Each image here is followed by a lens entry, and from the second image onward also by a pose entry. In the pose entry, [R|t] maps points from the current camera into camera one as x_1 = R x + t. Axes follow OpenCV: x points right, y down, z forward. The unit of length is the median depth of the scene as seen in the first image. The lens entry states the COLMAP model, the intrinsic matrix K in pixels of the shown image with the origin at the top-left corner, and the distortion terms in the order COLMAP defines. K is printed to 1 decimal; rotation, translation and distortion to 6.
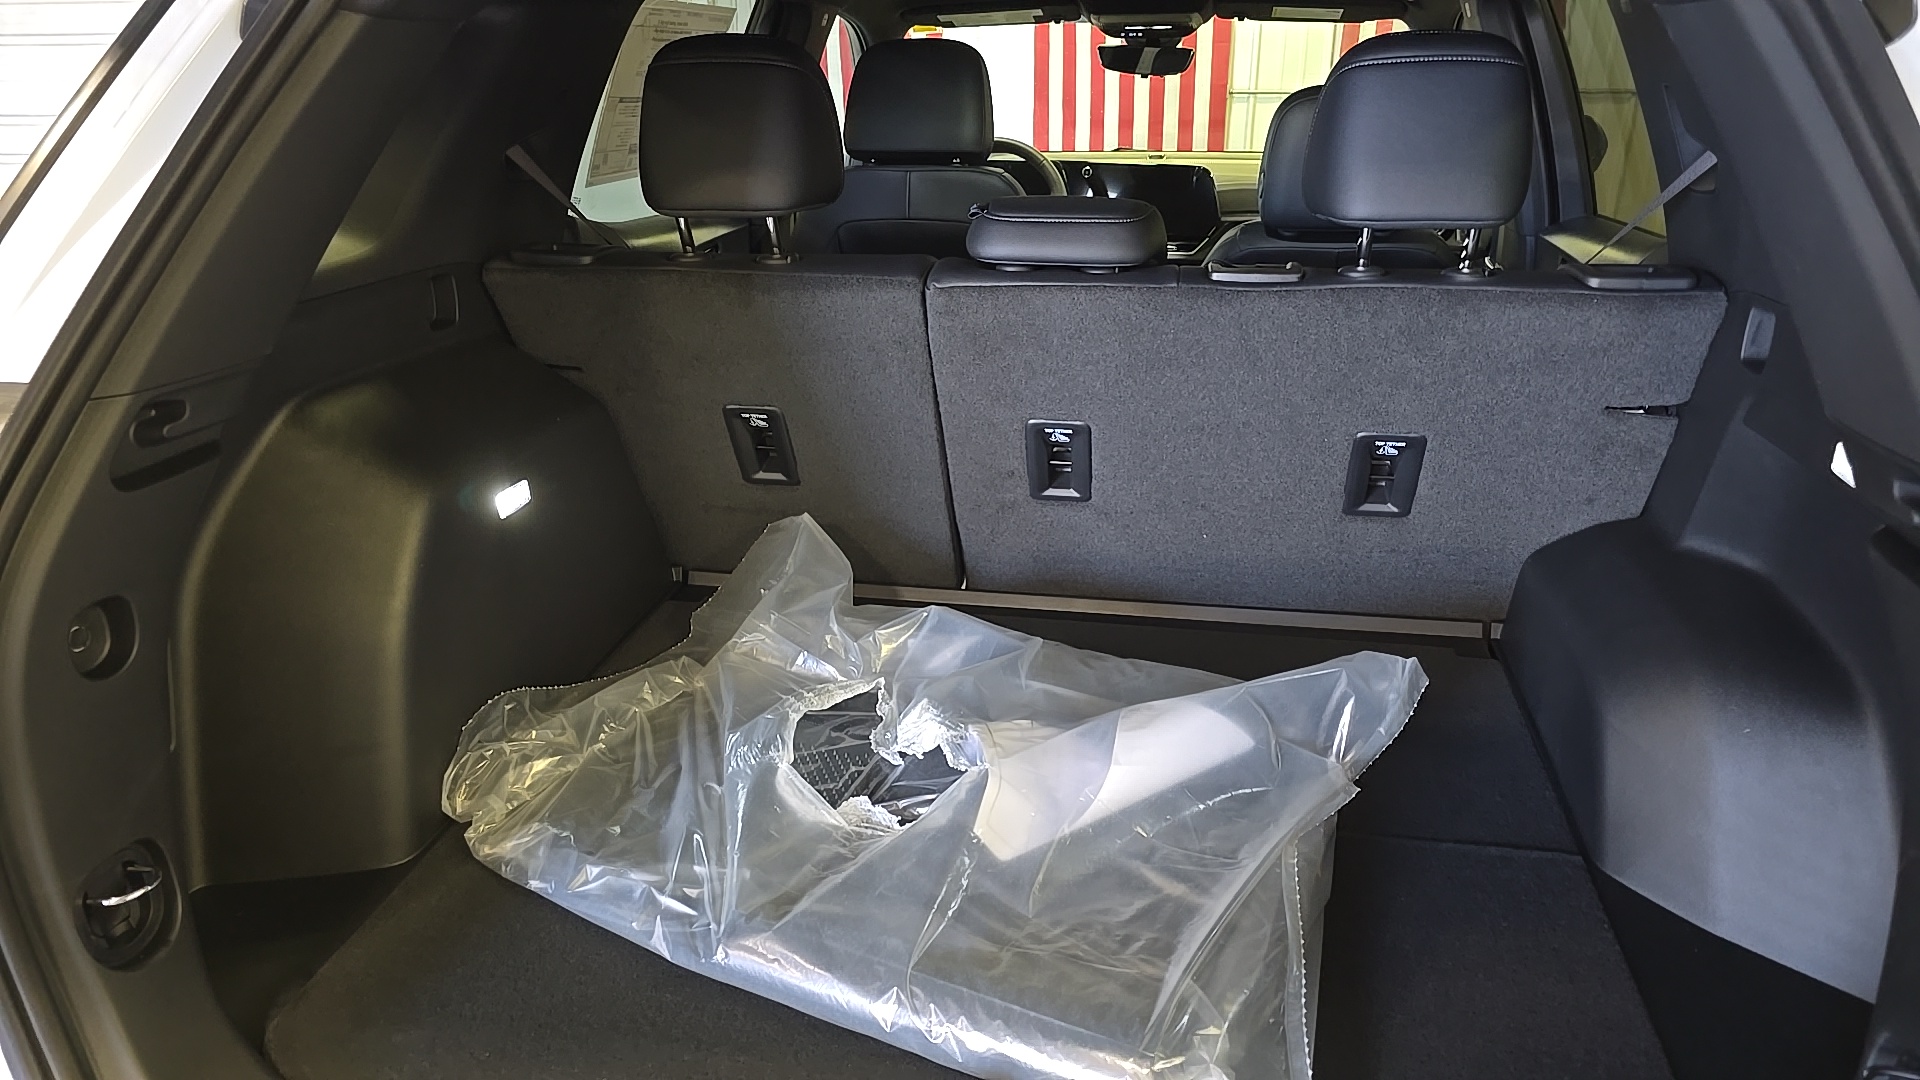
lens RADIAL K [[1282.1, 0, 968.0], [0, 1282.1, 549.1], [0, 0, 1]] dist [0.070753, -0.072431]
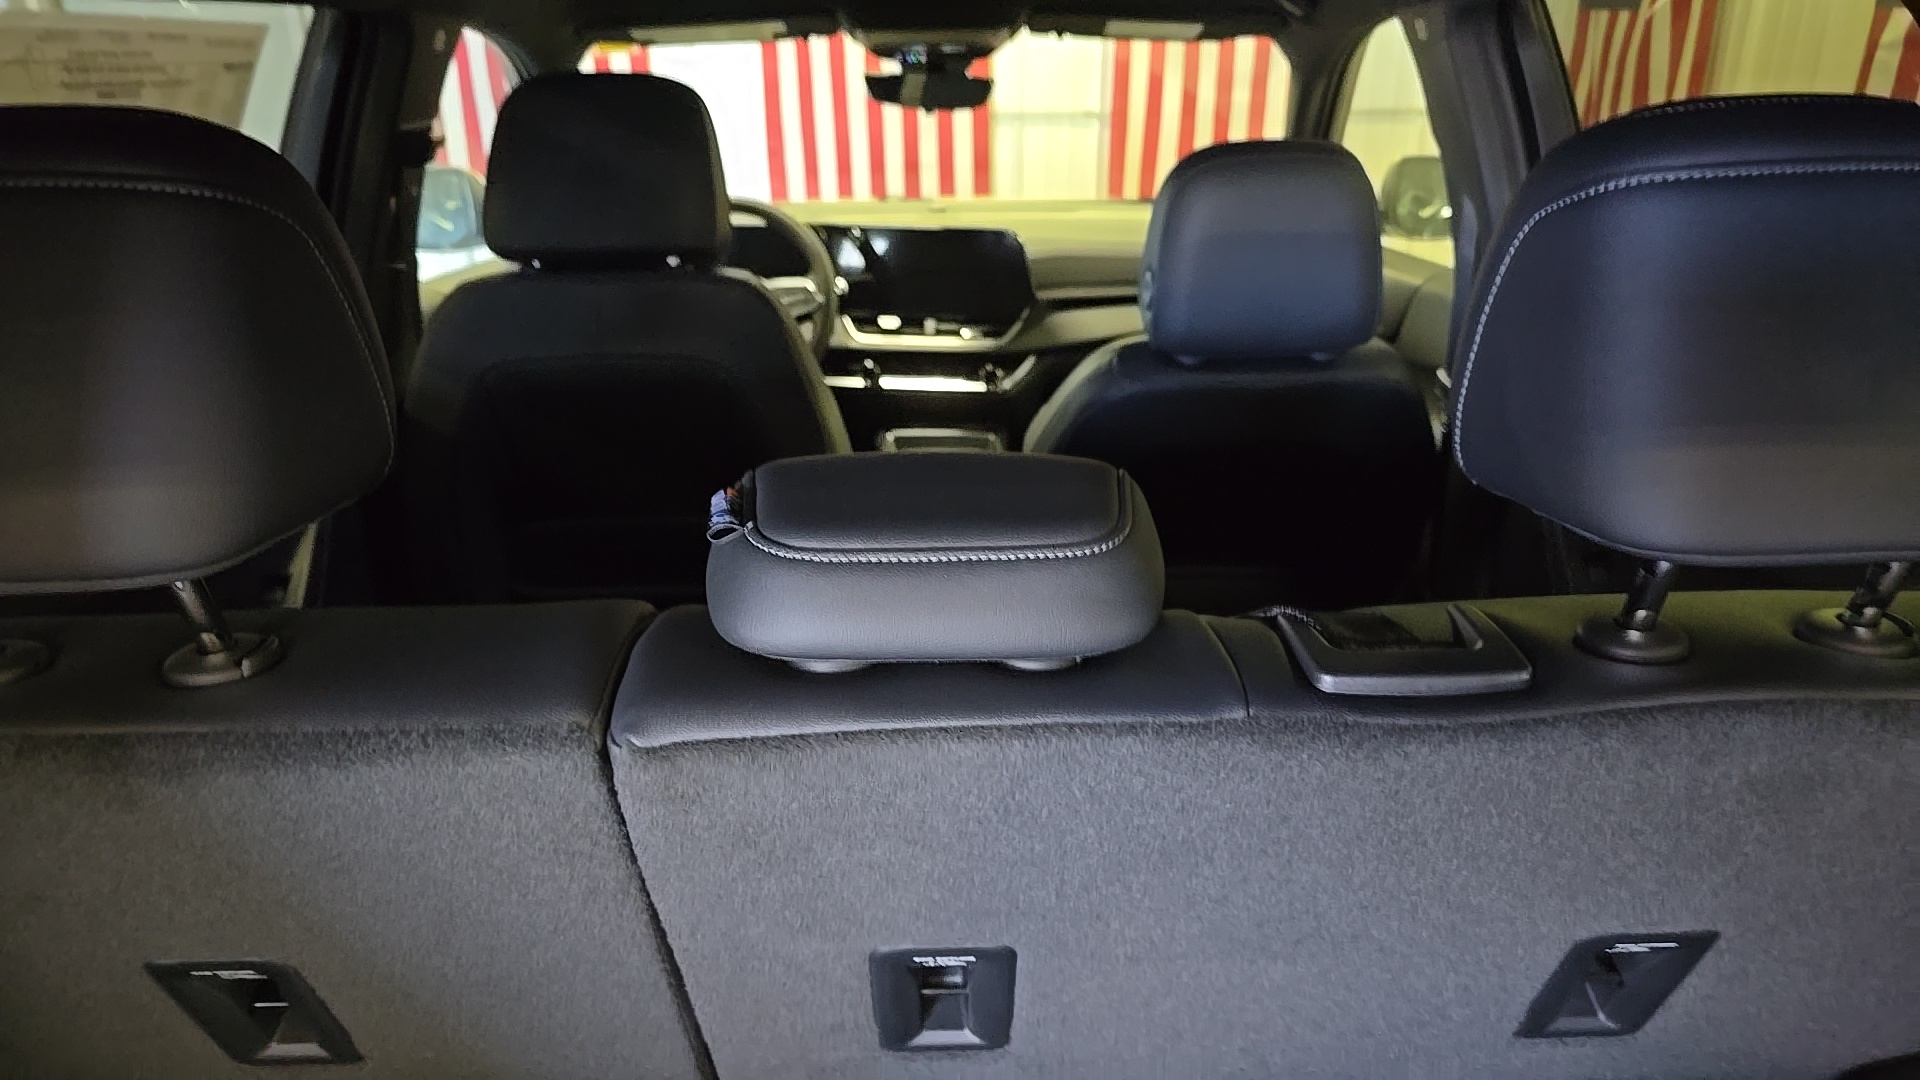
lens RADIAL K [[1282.1, 0, 968.0], [0, 1282.1, 549.1], [0, 0, 1]] dist [0.070753, -0.072431]
pose [[0.979182, -0.075800, 0.188300, 0.004126], [0.076501, 0.997063, 0.003548, -0.223685], [-0.188016, 0.010931, 0.982105, 0.521914]]
